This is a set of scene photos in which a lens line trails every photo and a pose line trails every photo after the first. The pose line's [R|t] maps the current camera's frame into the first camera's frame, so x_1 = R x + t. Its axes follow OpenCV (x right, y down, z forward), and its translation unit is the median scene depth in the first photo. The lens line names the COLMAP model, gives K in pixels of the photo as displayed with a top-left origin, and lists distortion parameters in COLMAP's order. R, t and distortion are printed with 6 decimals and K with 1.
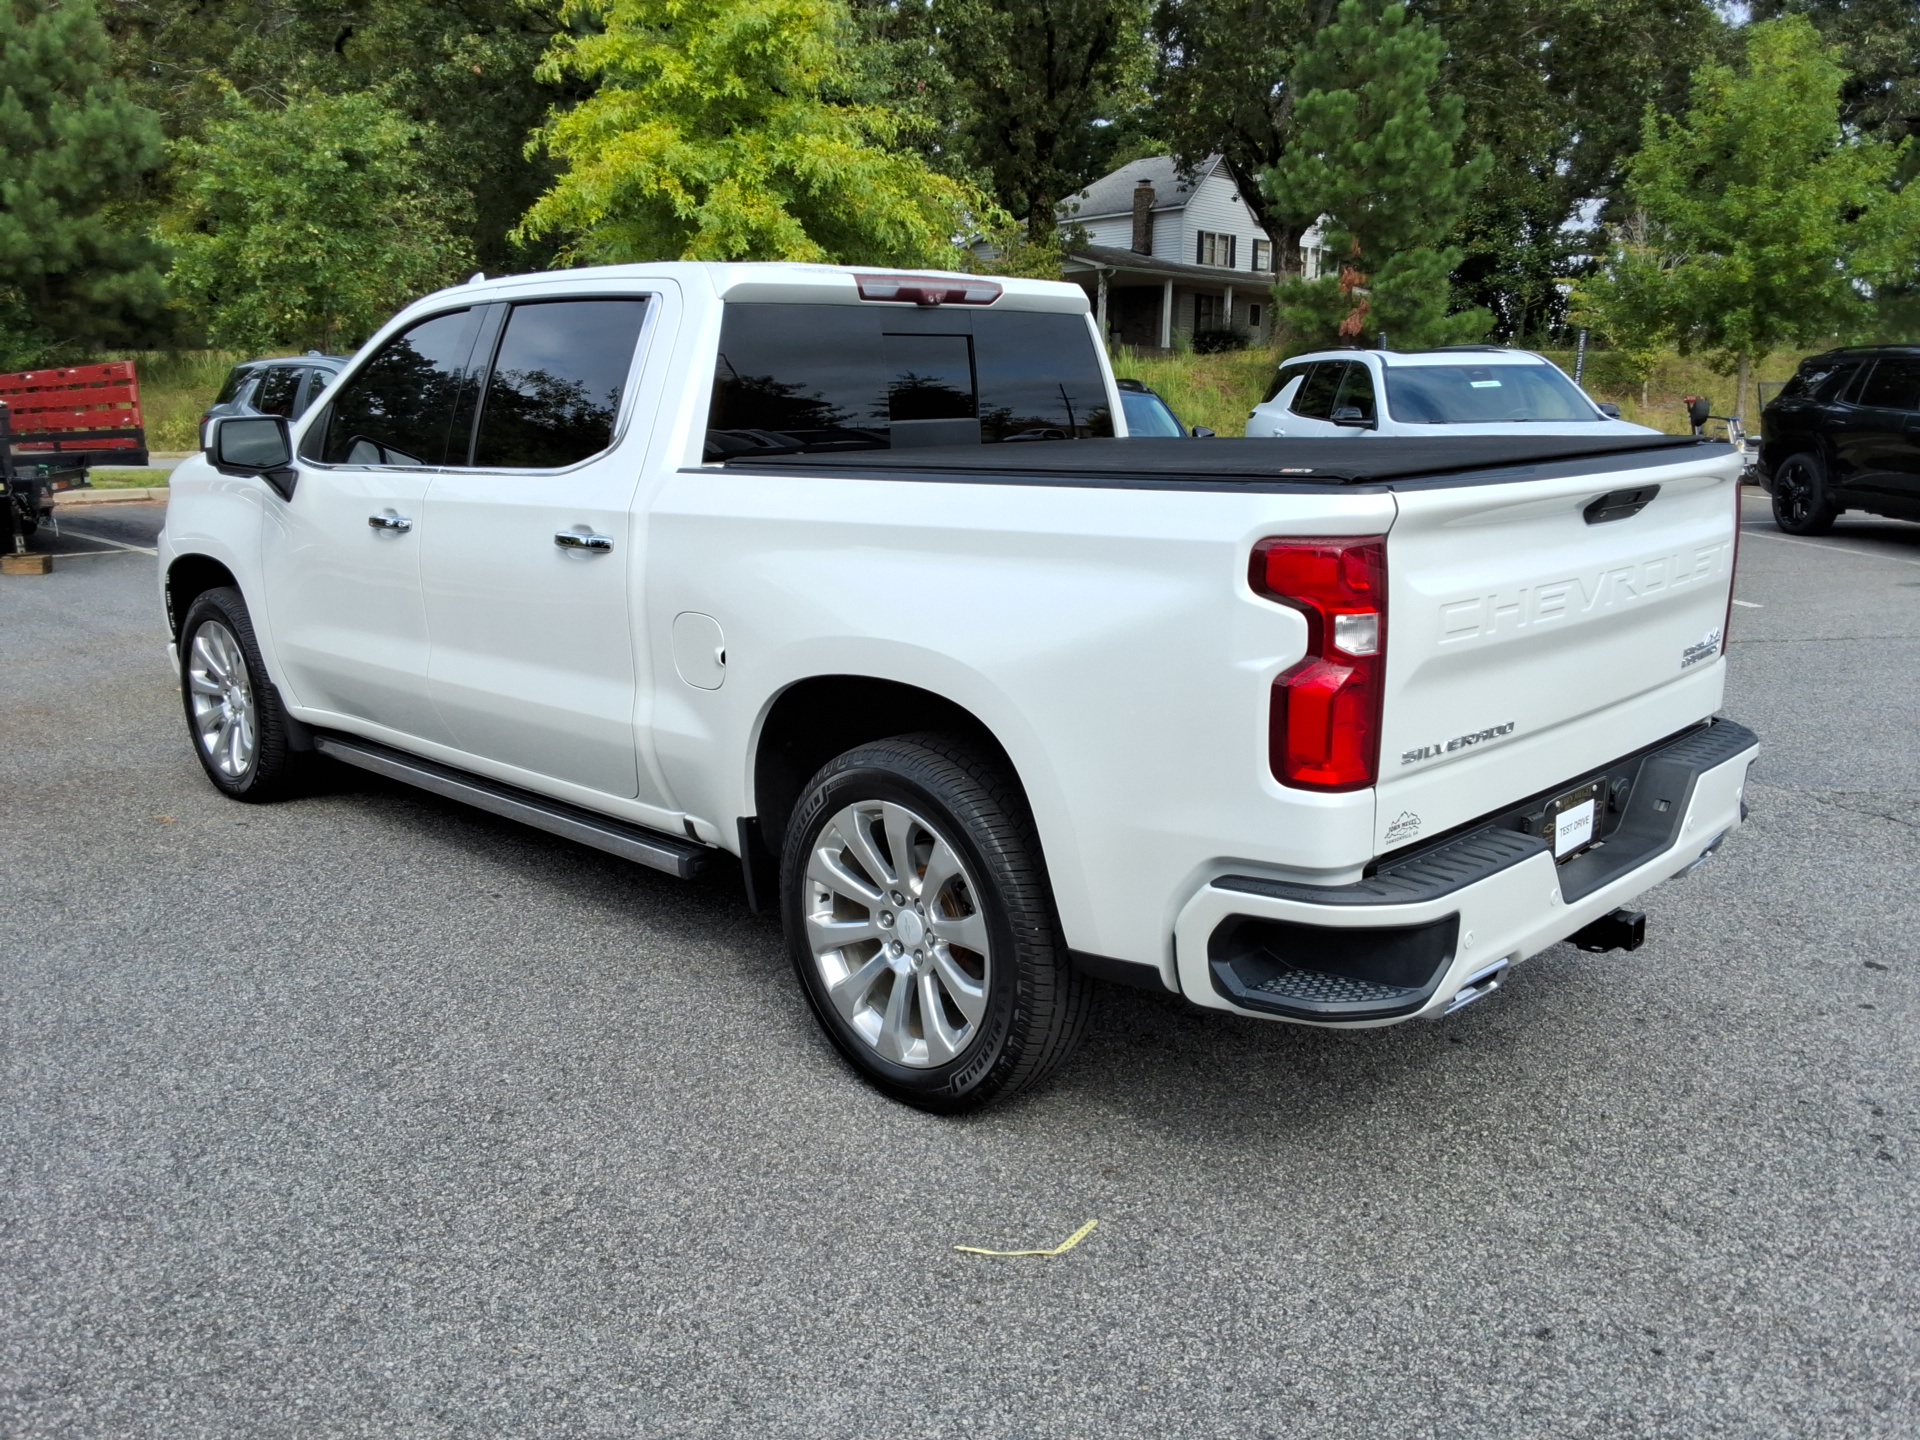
lens RADIAL K [[1548.4, 0, 964.1], [0, 1548.4, 695.5], [0, 0, 1]] dist [0.112314, -0.176532]
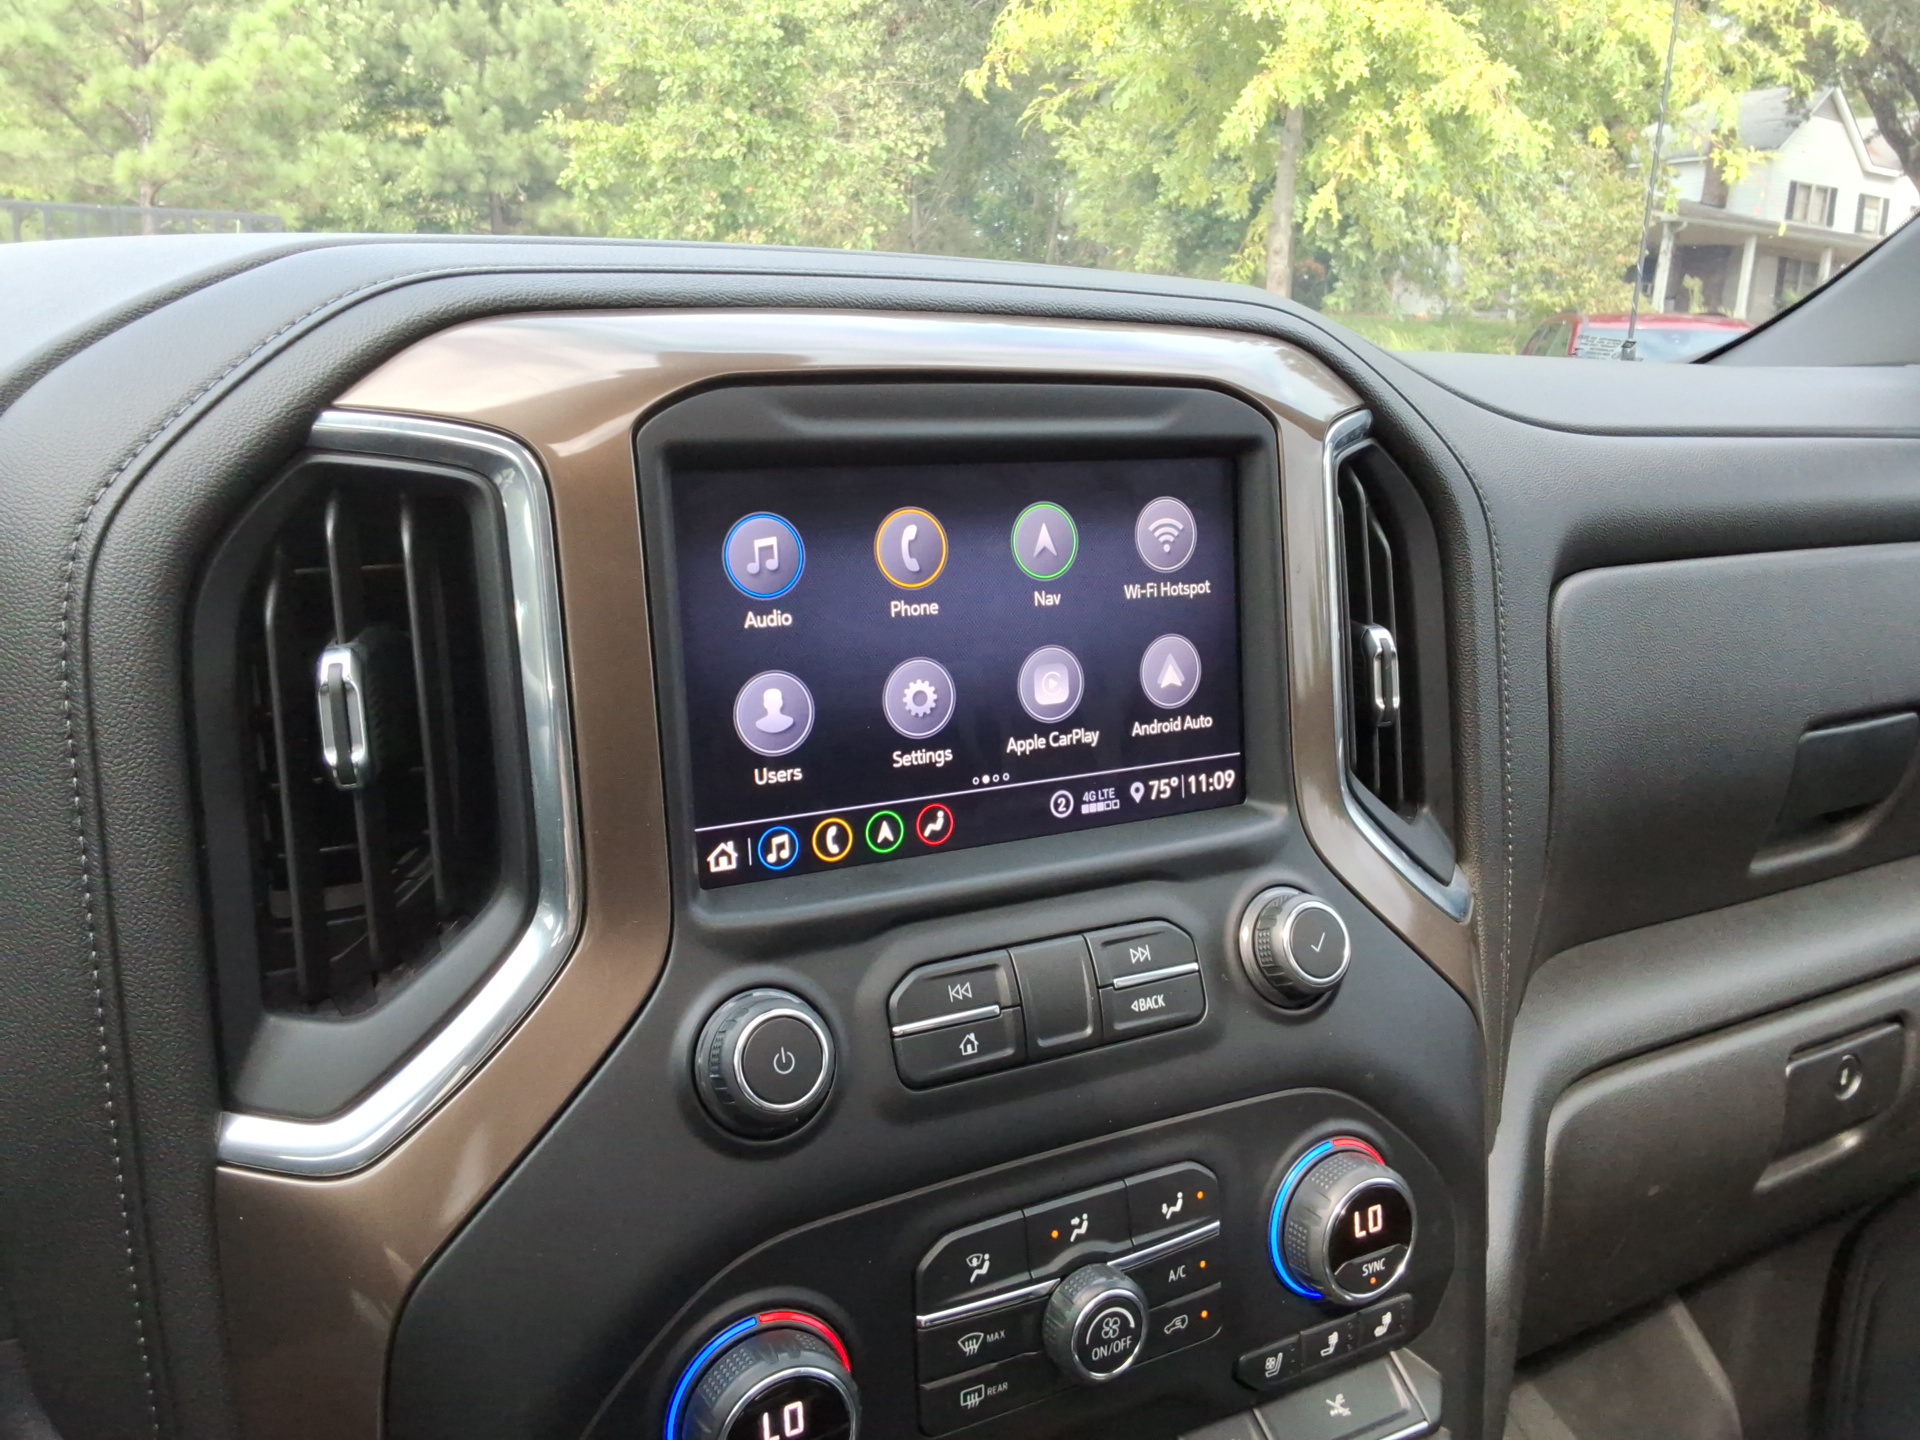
lens RADIAL K [[1548.4, 0, 967.1], [0, 1548.4, 703.6], [0, 0, 1]] dist [0.112314, -0.176532]
pose [[0.960190, 0.099770, -0.260923, -0.292133], [-0.093288, 0.994946, 0.037144, -0.193417], [0.263310, -0.011324, 0.964645, 1.149342]]
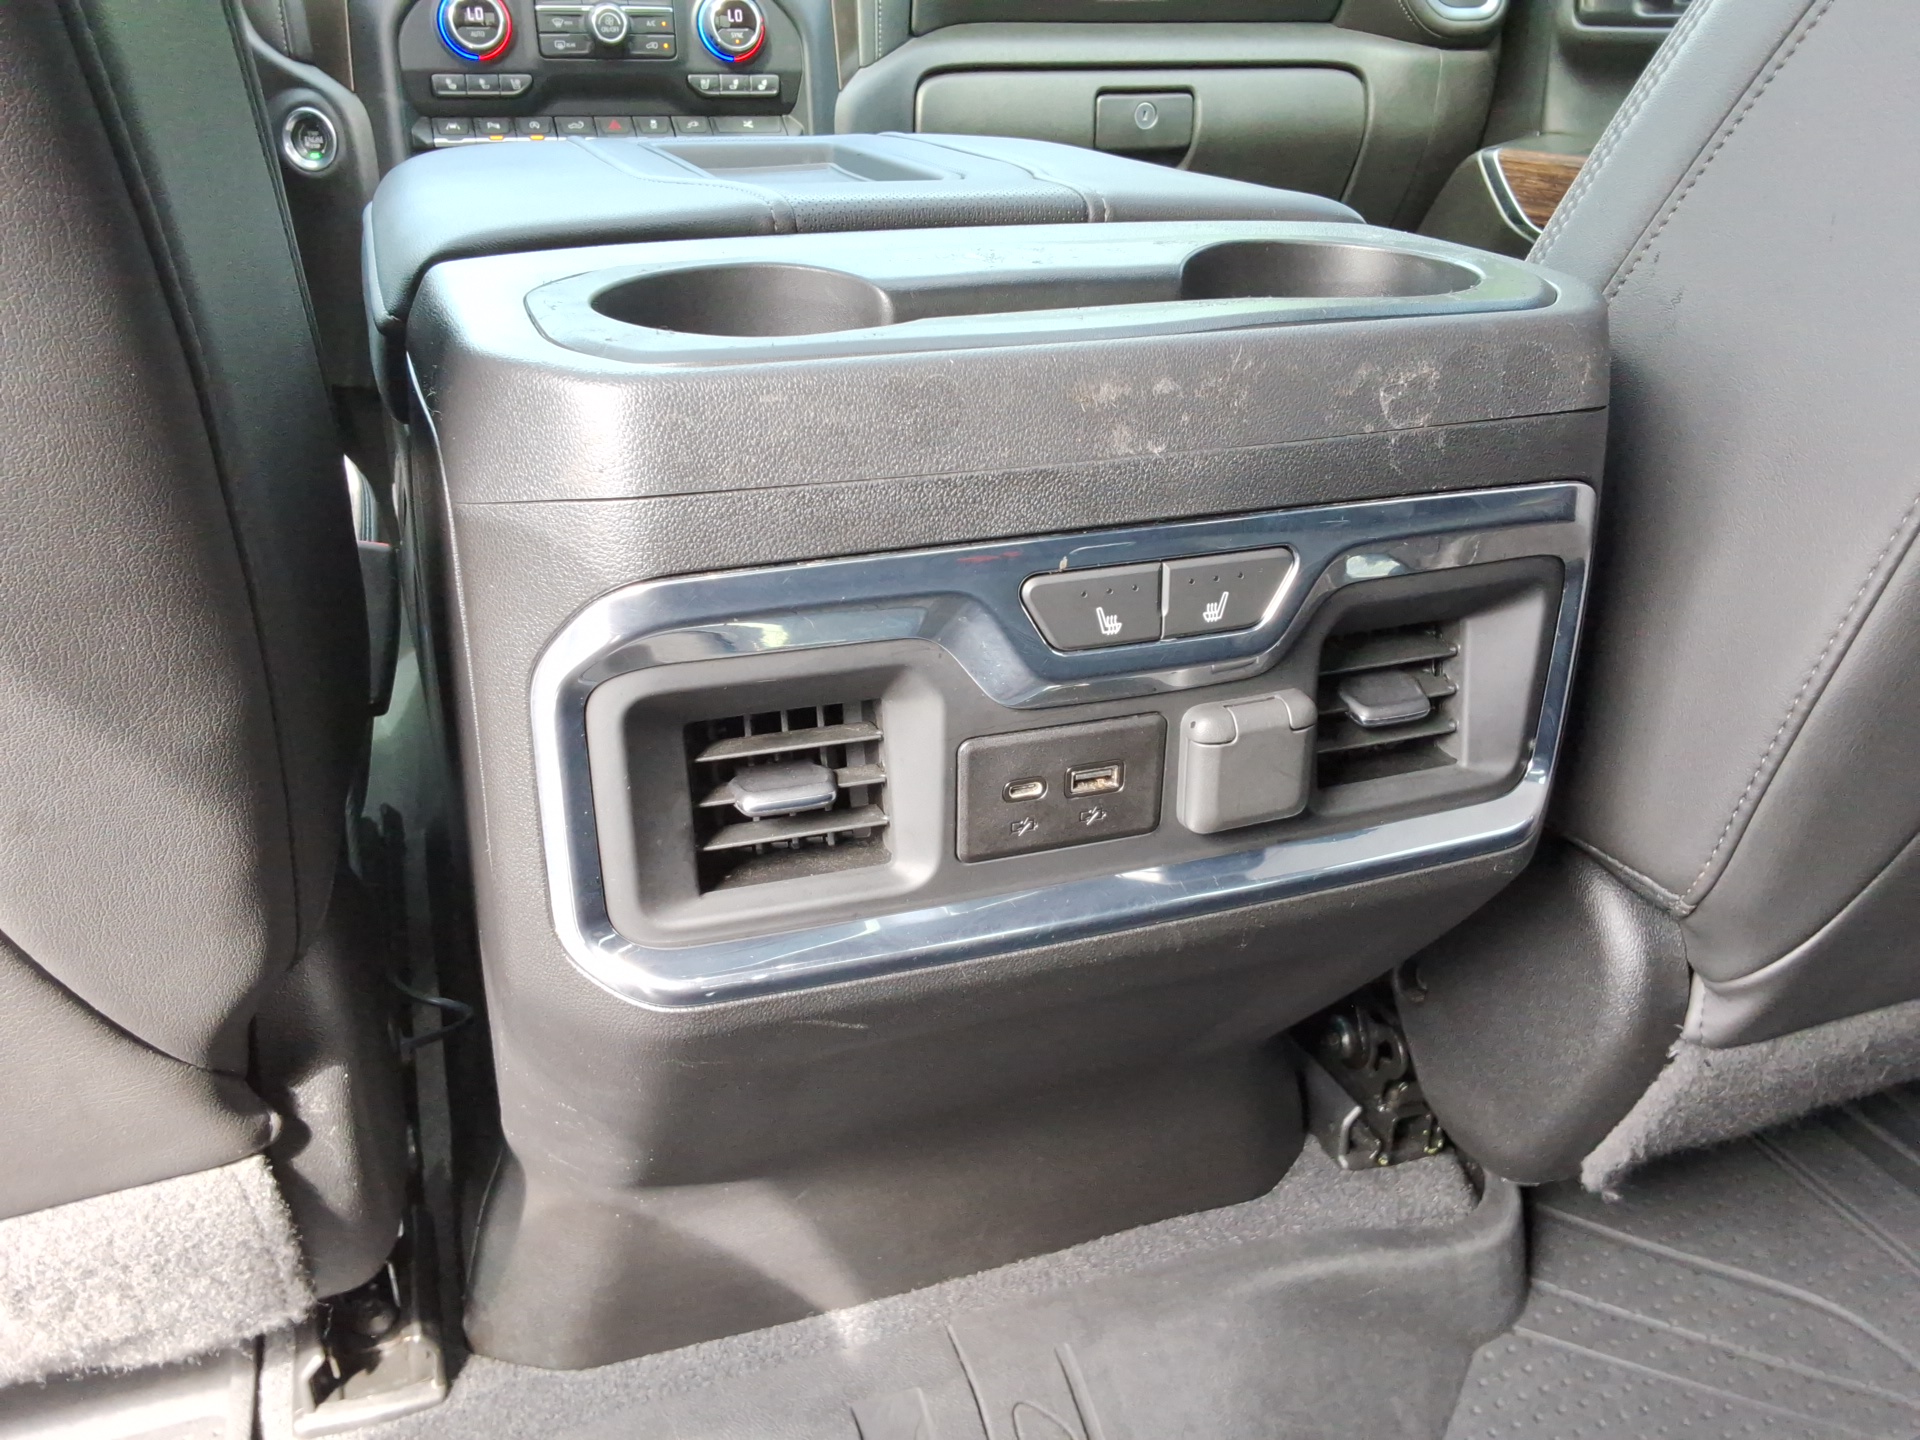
lens RADIAL K [[1548.4, 0, 945.0], [0, 1548.4, 700.8], [0, 0, 1]] dist [0.112314, -0.176532]
pose [[0.903463, 0.177314, -0.390275, -0.127205], [-0.099557, 0.972339, 0.211294, -0.100446], [0.416945, -0.152041, 0.896125, 1.011524]]
